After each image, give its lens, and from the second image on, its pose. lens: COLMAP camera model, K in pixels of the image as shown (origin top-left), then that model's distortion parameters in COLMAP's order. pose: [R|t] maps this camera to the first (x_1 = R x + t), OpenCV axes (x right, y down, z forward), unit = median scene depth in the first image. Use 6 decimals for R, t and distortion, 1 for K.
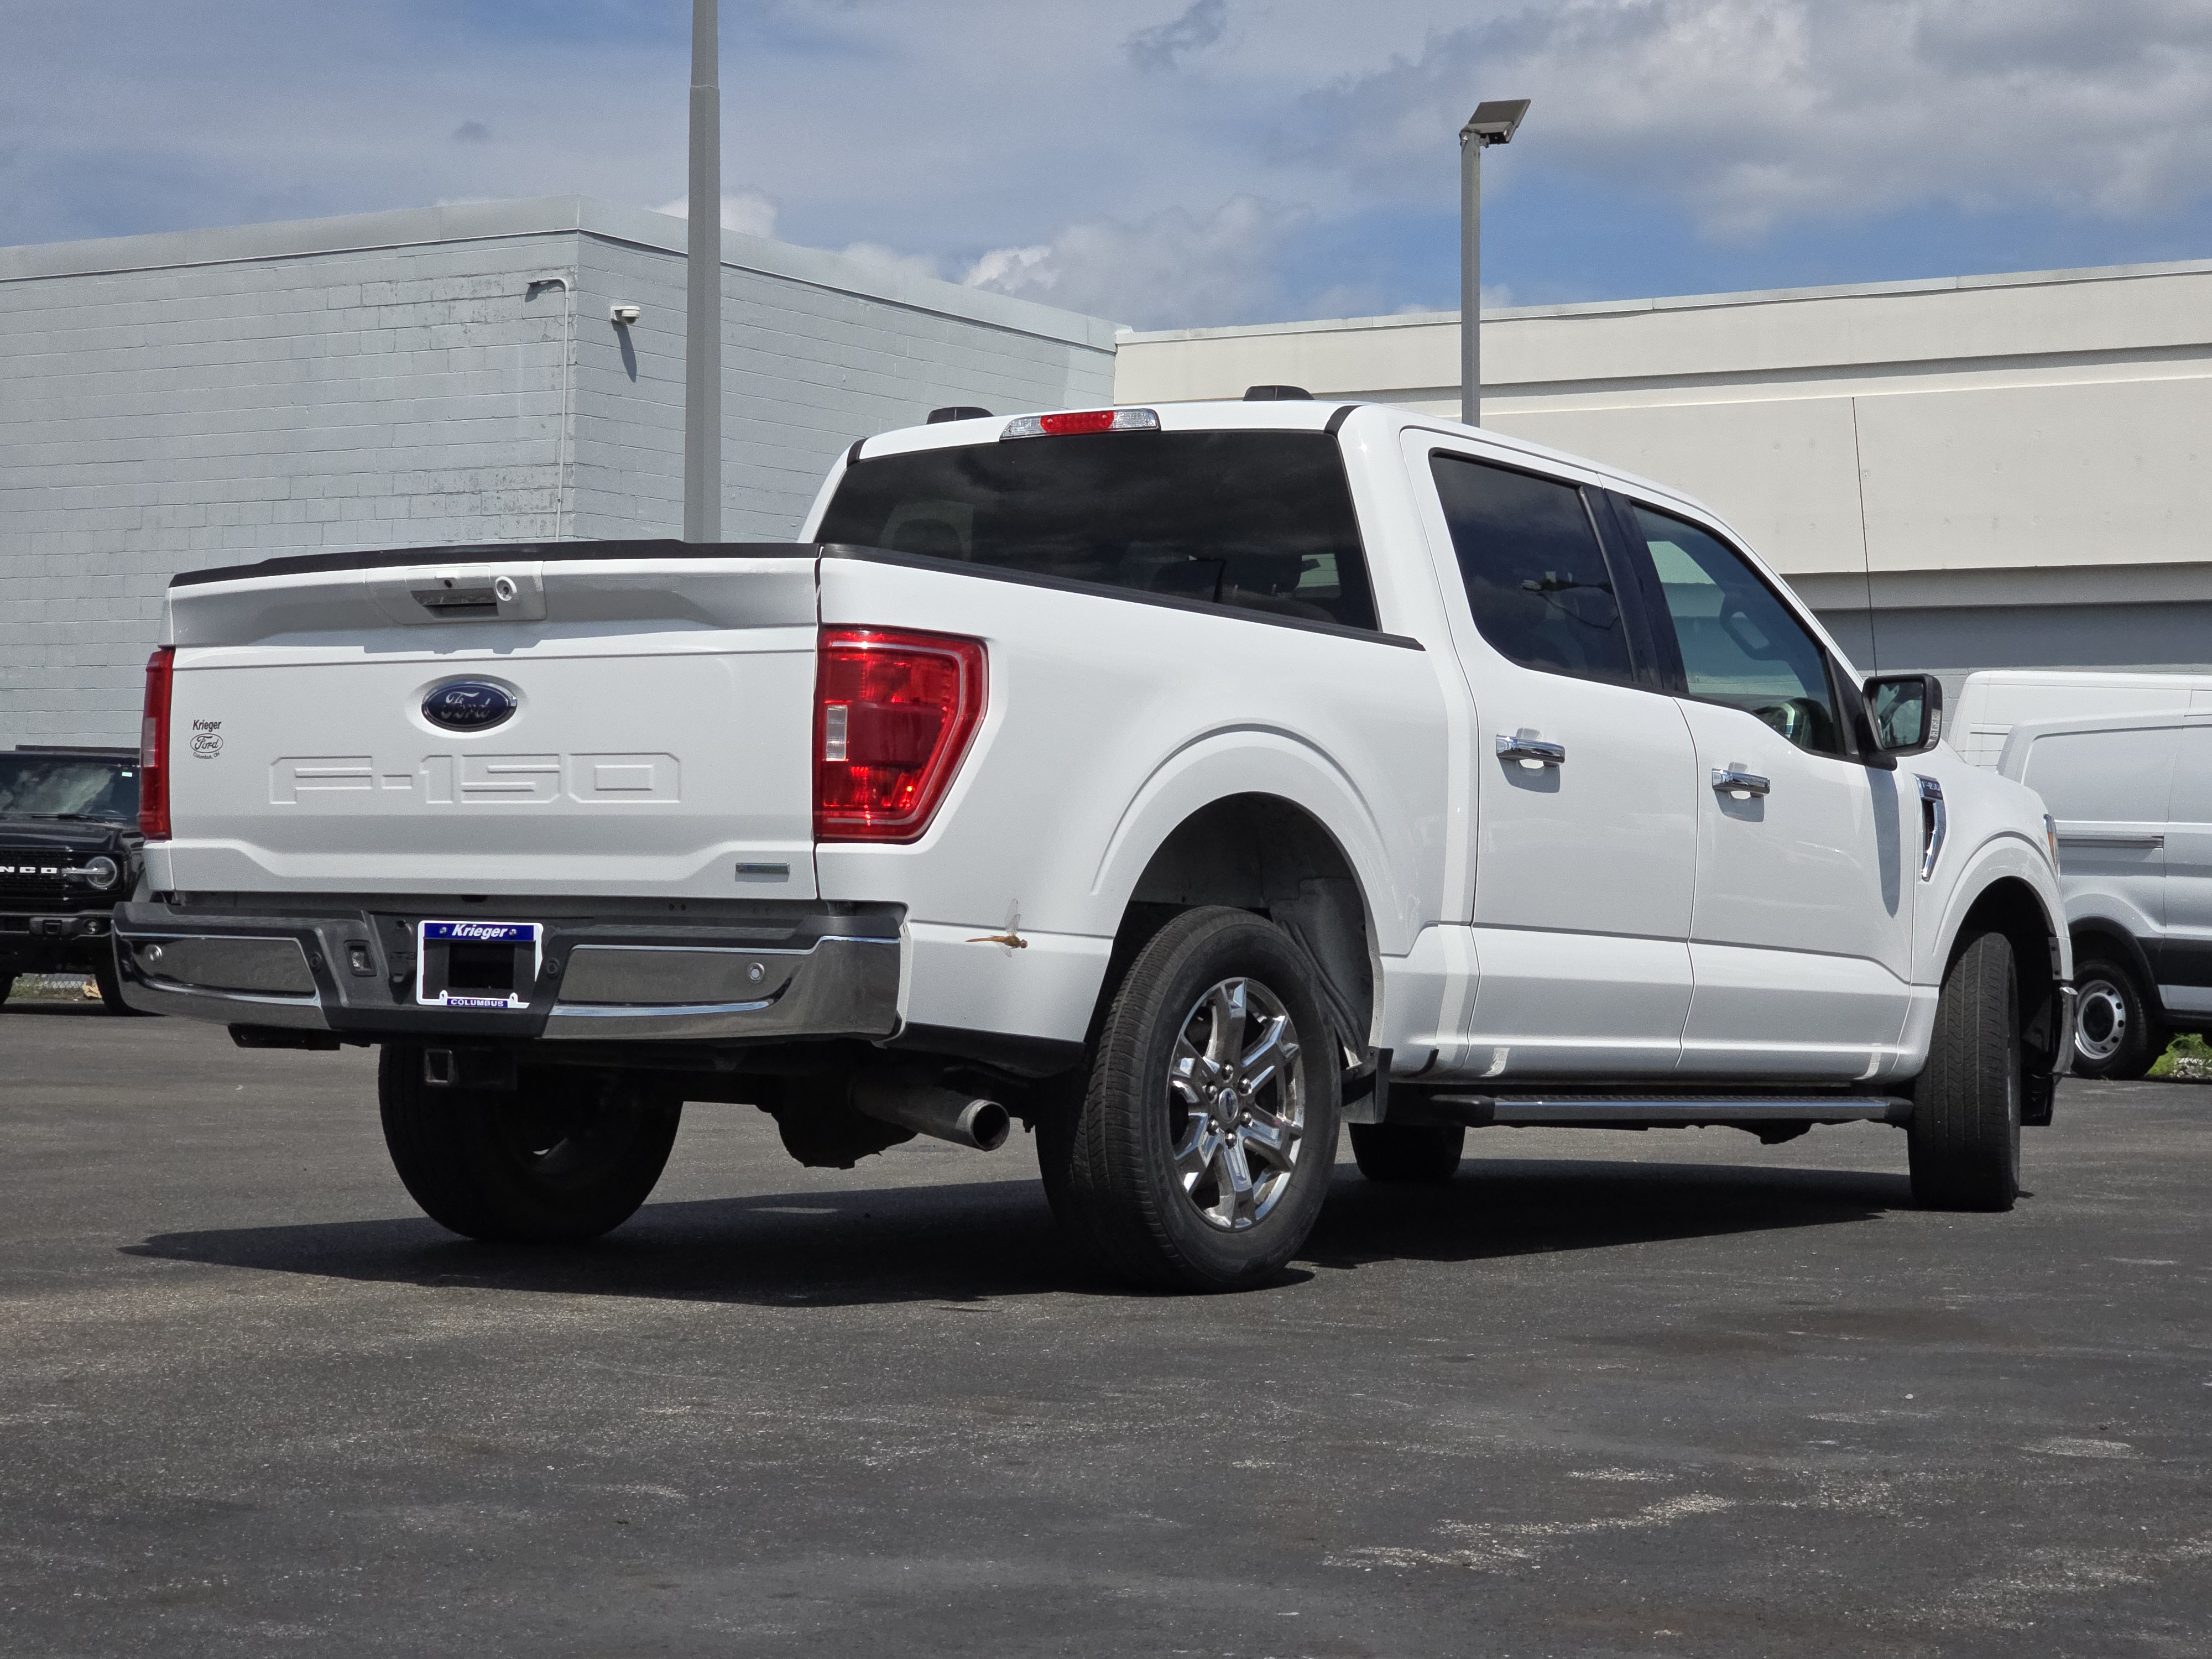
lens RADIAL K [[4482.1, 0, 1104.8], [0, 4482.1, 828.2], [0, 0, 1]] dist [-0.317502, 0.000000]
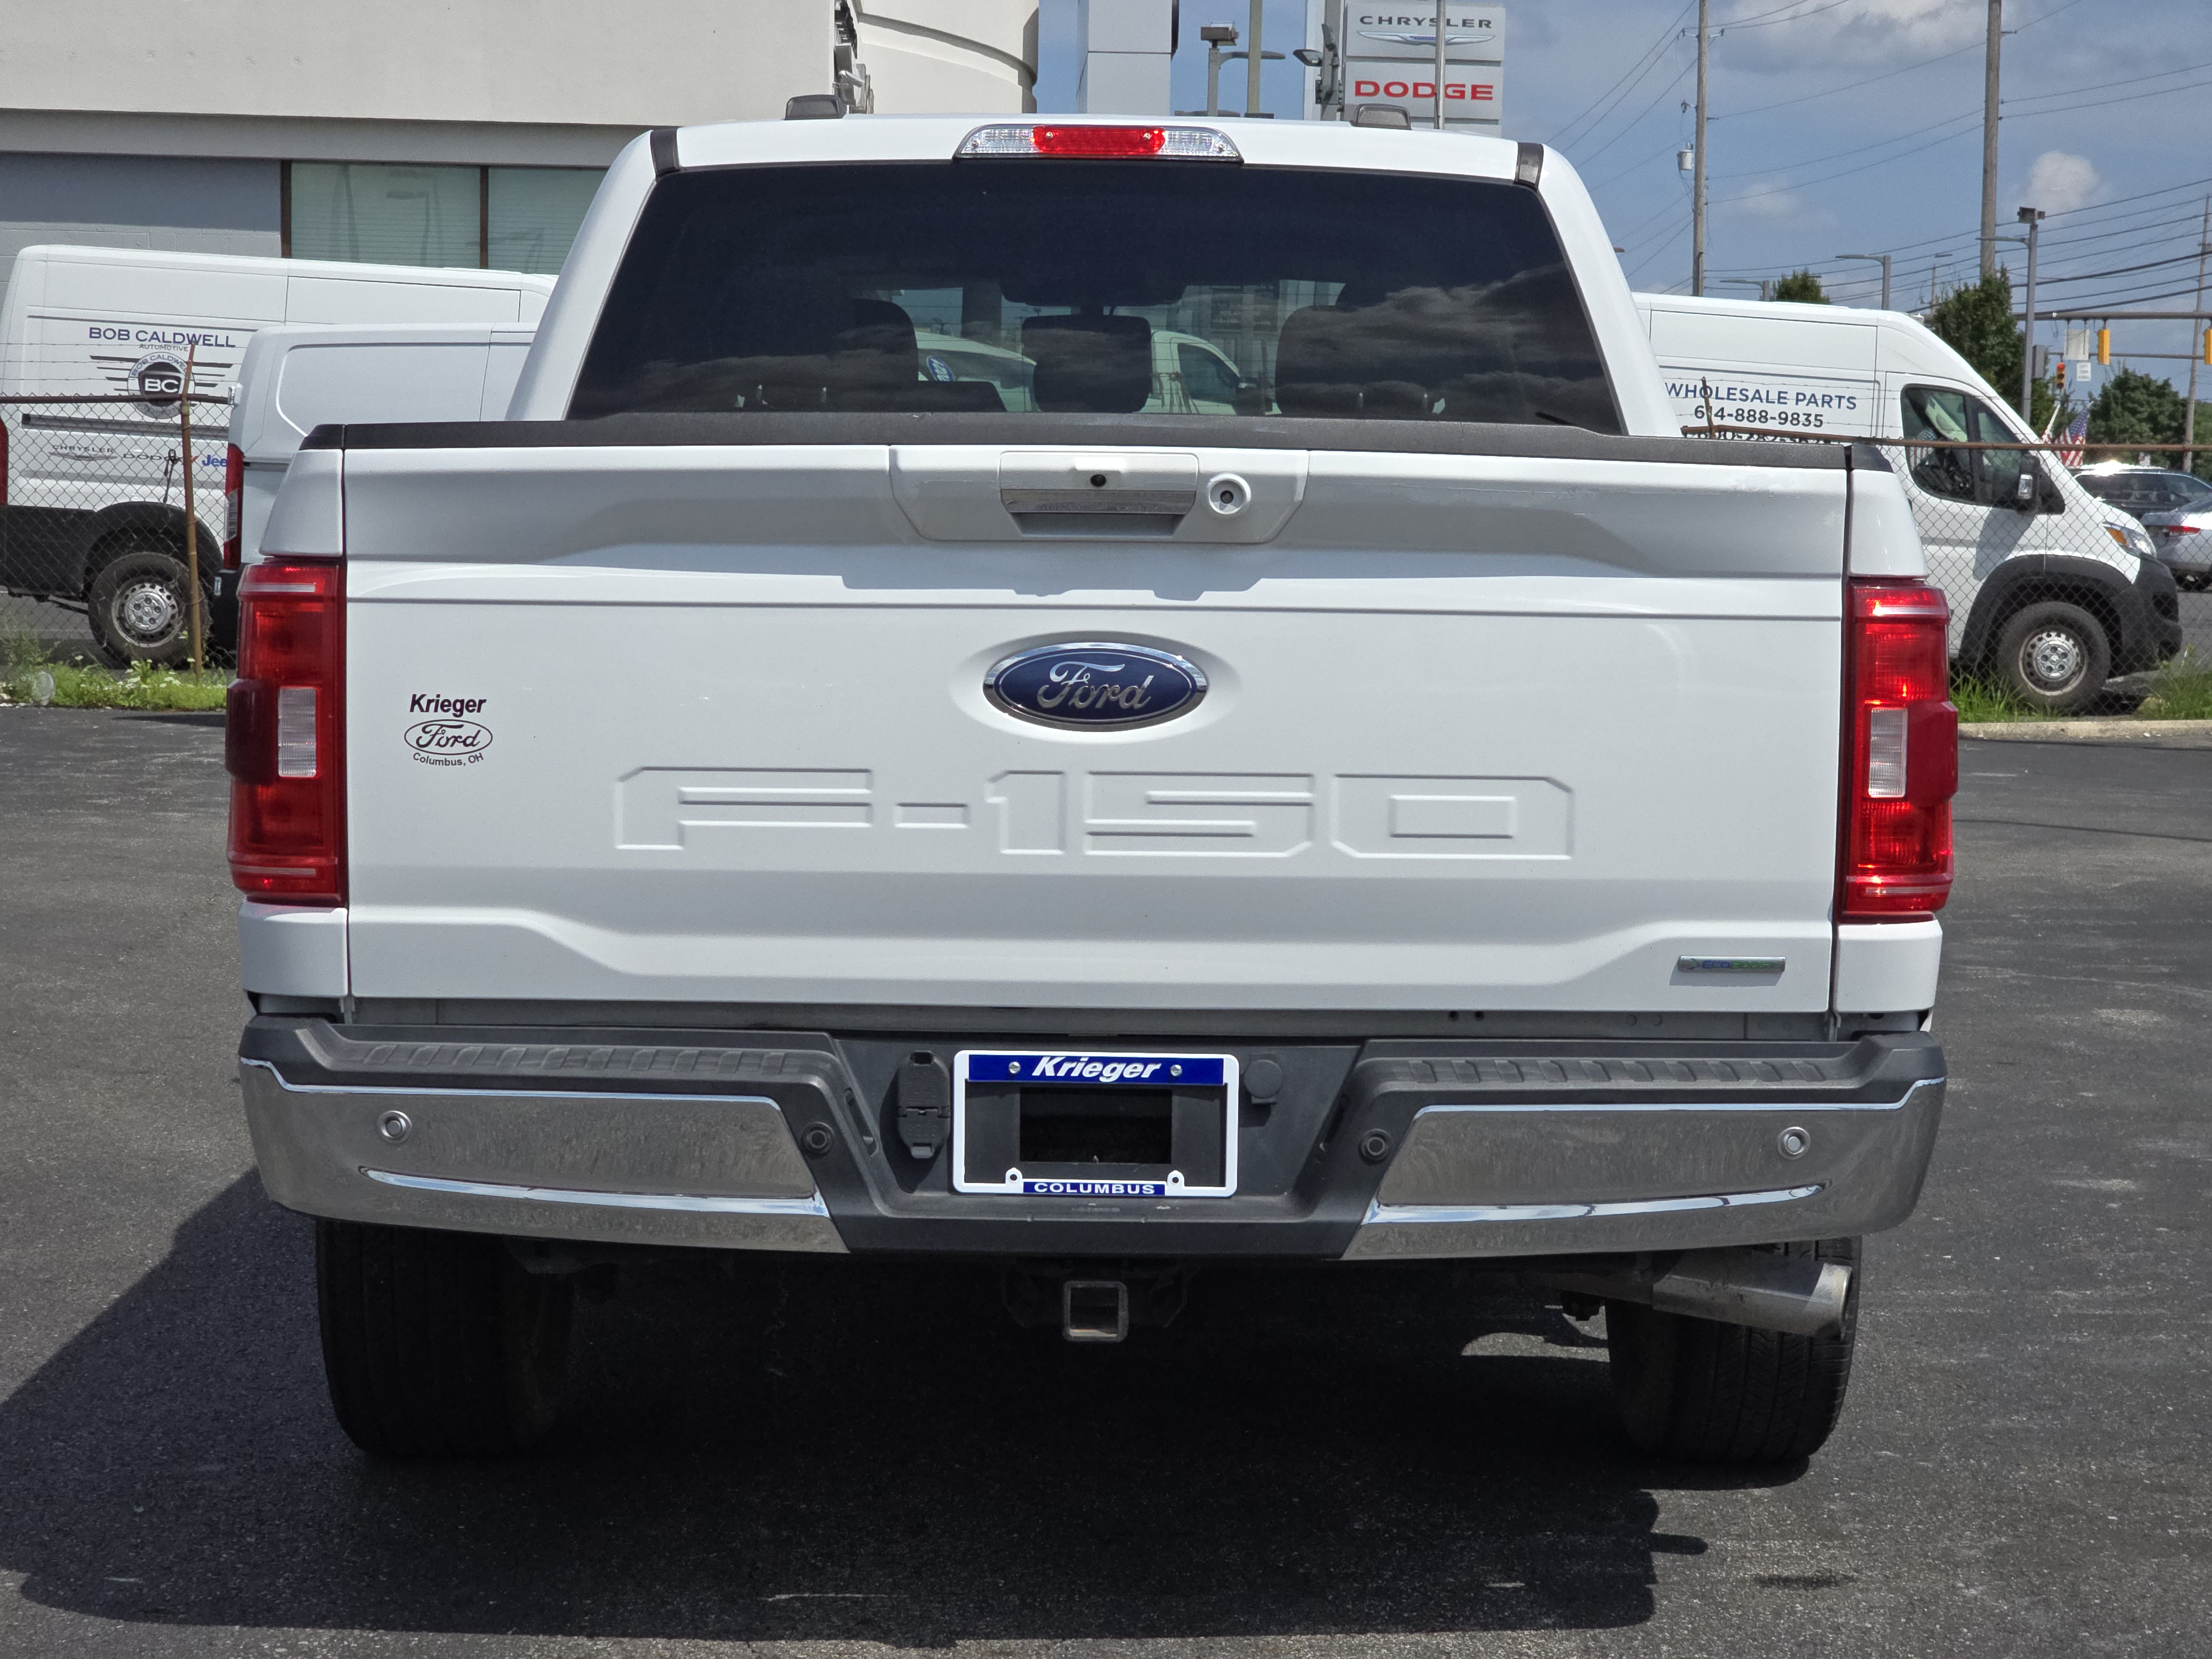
lens RADIAL K [[4482.1, 0, 1038.5], [0, 4482.1, 722.8], [0, 0, 1]] dist [-0.317502, 0.000000]
pose [[0.820015, -0.042256, 0.570780, -0.483057], [-0.010656, 0.995971, 0.089042, -0.074891], [-0.572243, -0.079098, 0.816261, 0.527988]]
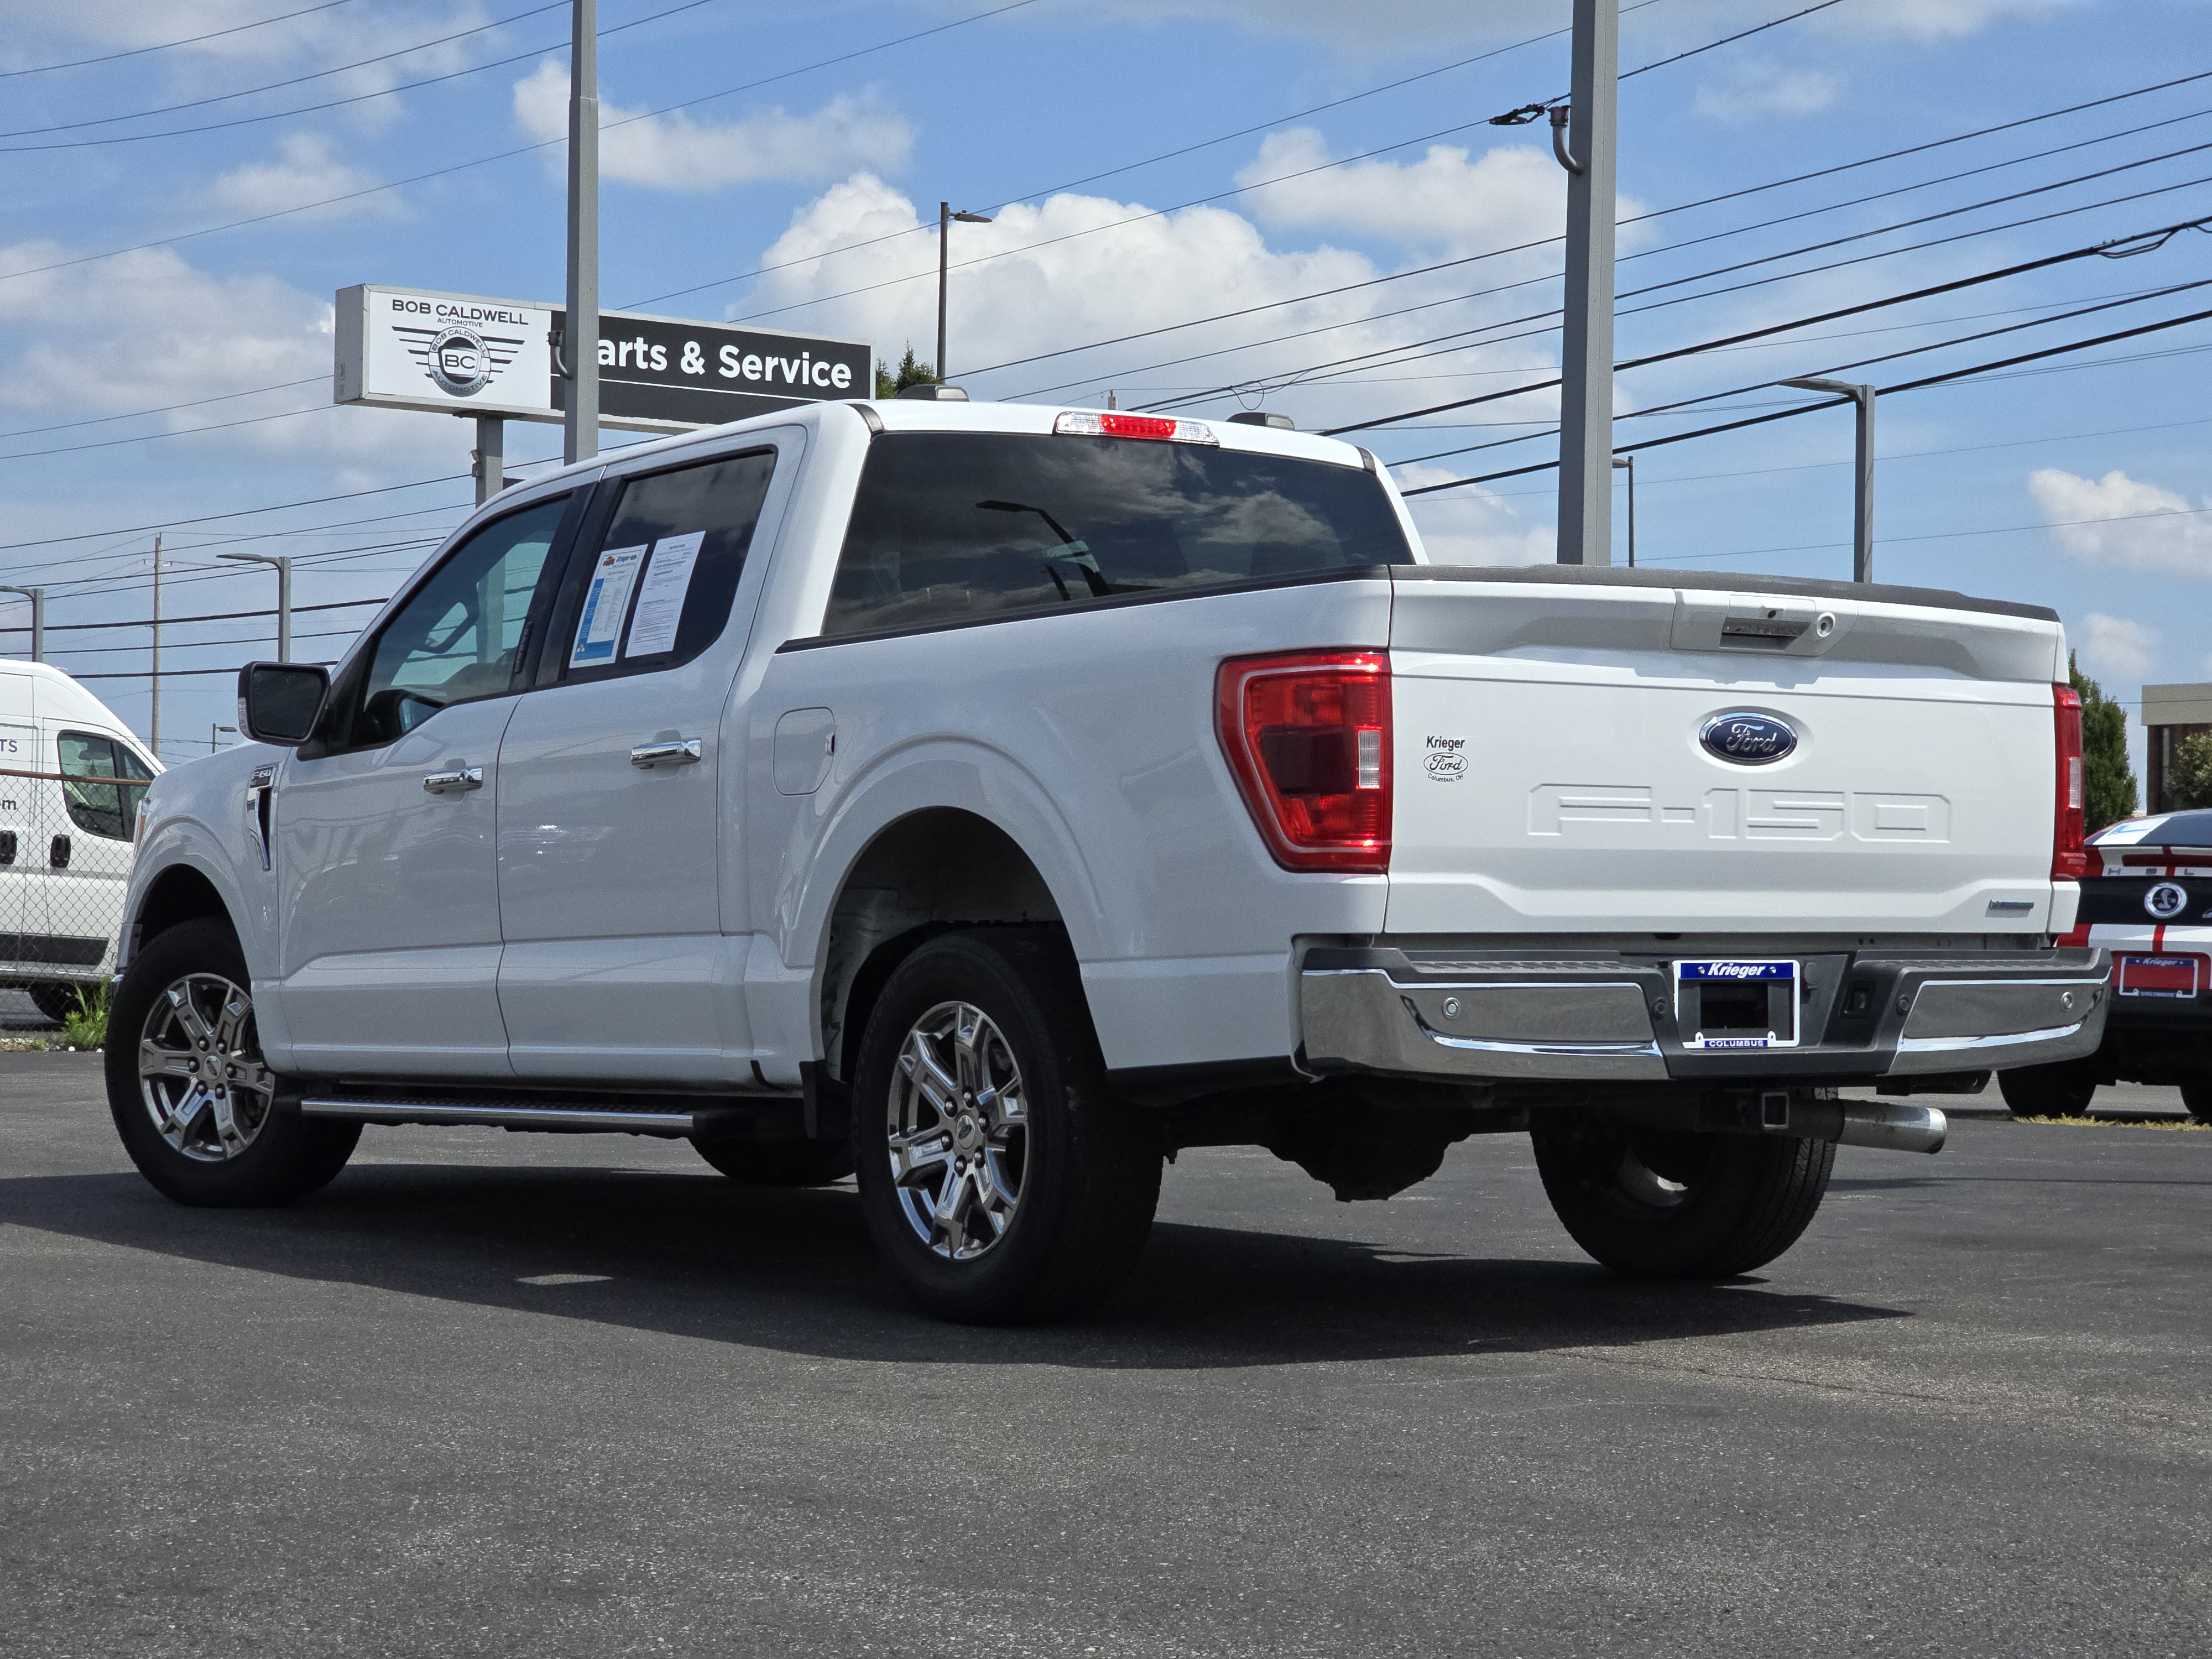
lens RADIAL K [[4482.1, 0, 1107.3], [0, 4482.1, 835.3], [0, 0, 1]] dist [-0.317502, 0.000000]
pose [[0.360209, -0.001893, 0.932870, -1.102120], [-0.022723, 0.999683, 0.010803, -0.013738], [-0.932595, -0.025089, 0.360052, 0.780858]]
